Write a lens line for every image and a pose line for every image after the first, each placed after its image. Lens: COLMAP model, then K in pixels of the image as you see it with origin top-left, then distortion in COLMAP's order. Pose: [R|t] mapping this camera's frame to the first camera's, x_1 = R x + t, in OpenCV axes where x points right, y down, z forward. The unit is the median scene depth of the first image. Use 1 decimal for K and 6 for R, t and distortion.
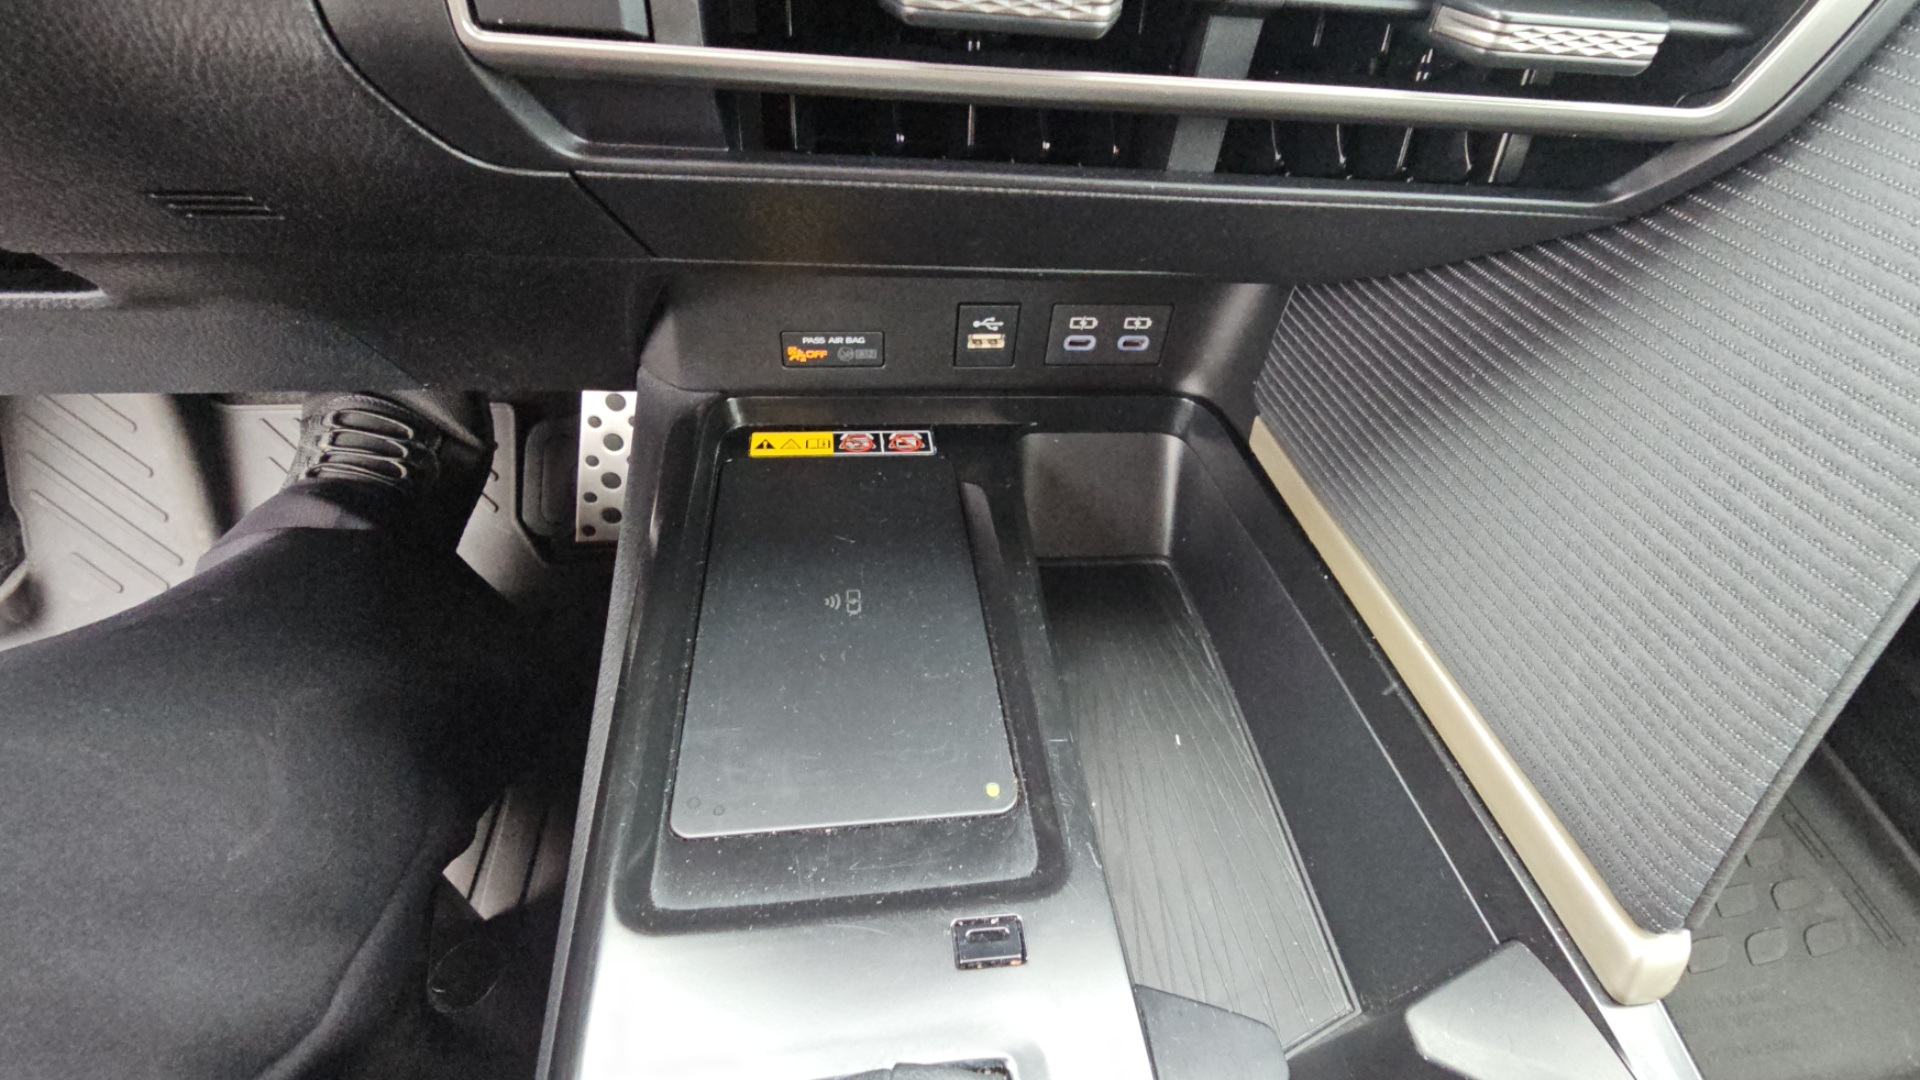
lens RADIAL K [[858.2, 0, 984.7], [0, 858.2, 546.1], [0, 0, 1]] dist [0.009022, -0.006952]
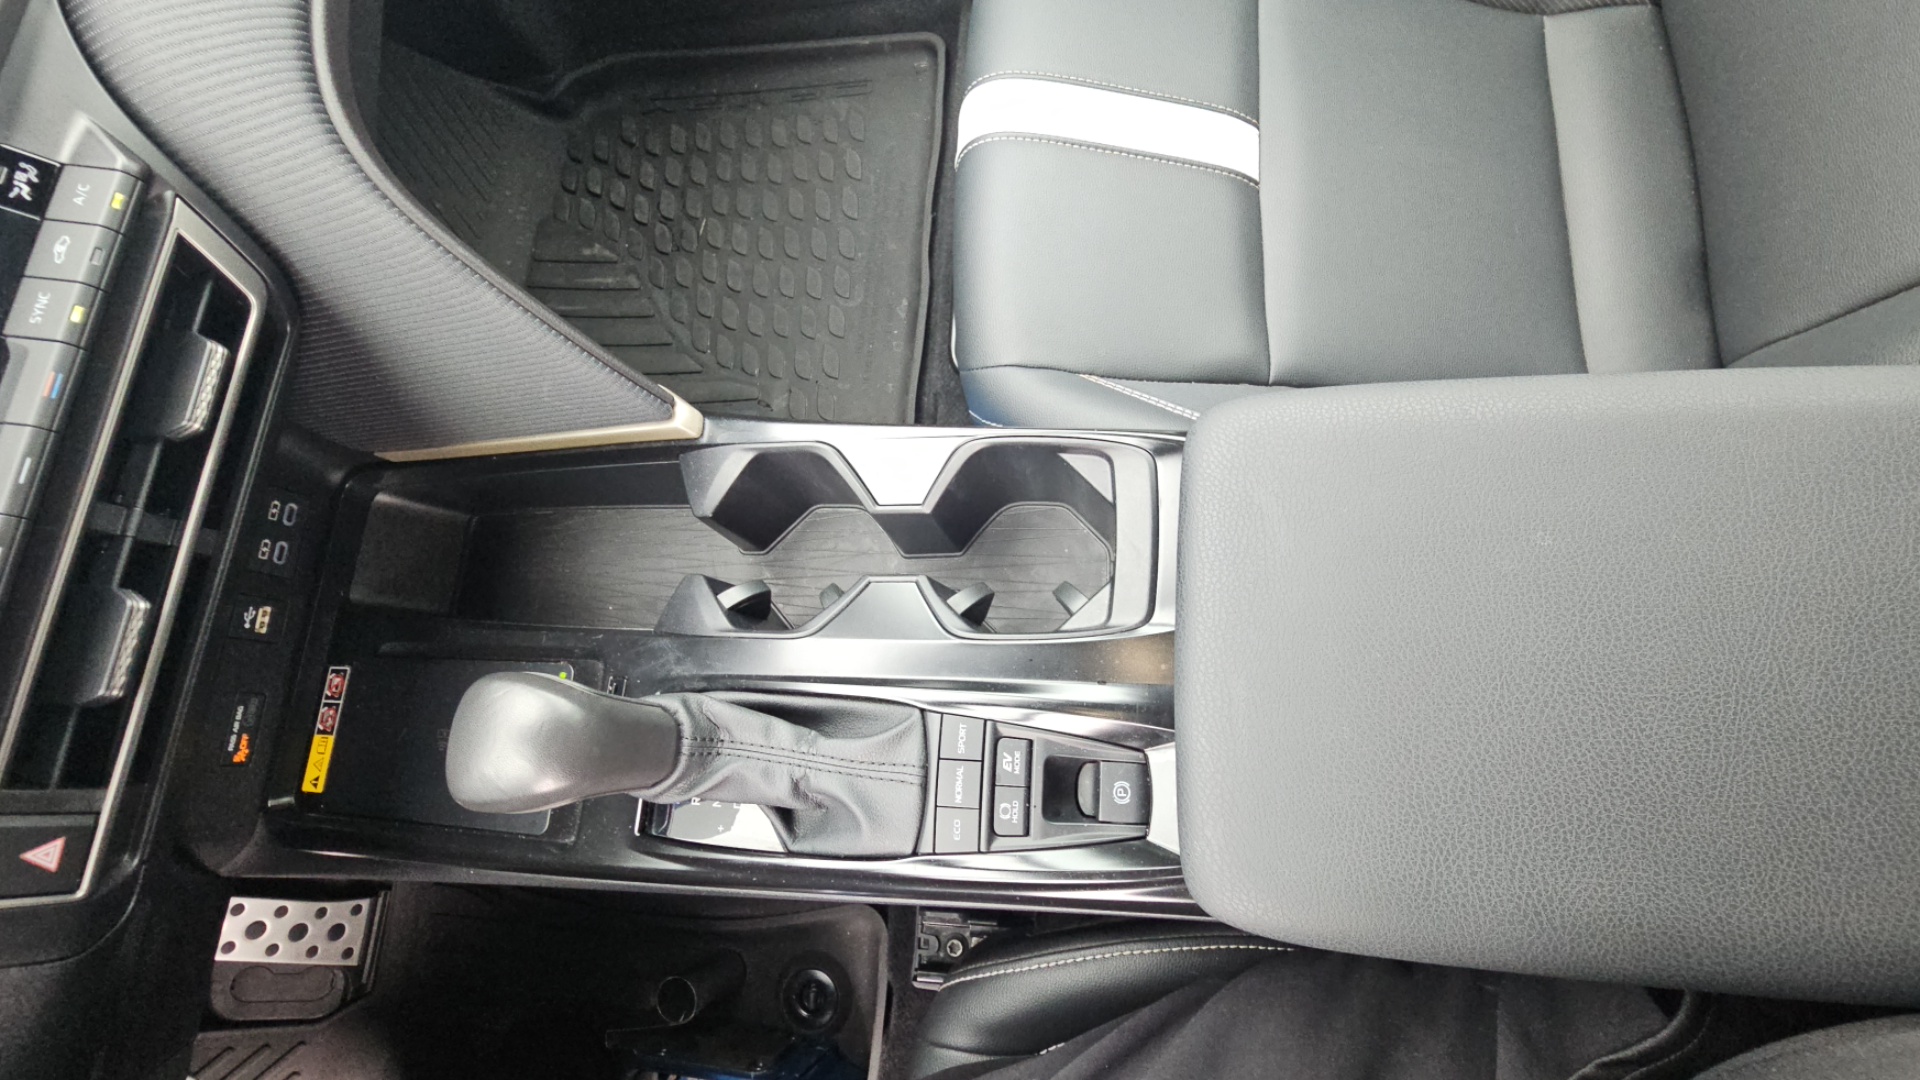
lens RADIAL K [[858.2, 0, 977.2], [0, 858.2, 541.8], [0, 0, 1]] dist [0.009022, -0.006952]
pose [[0.168413, -0.979564, 0.109958, 0.168724], [0.846022, 0.200889, 0.493852, 0.029857], [-0.505849, 0.009855, 0.862565, -0.813820]]
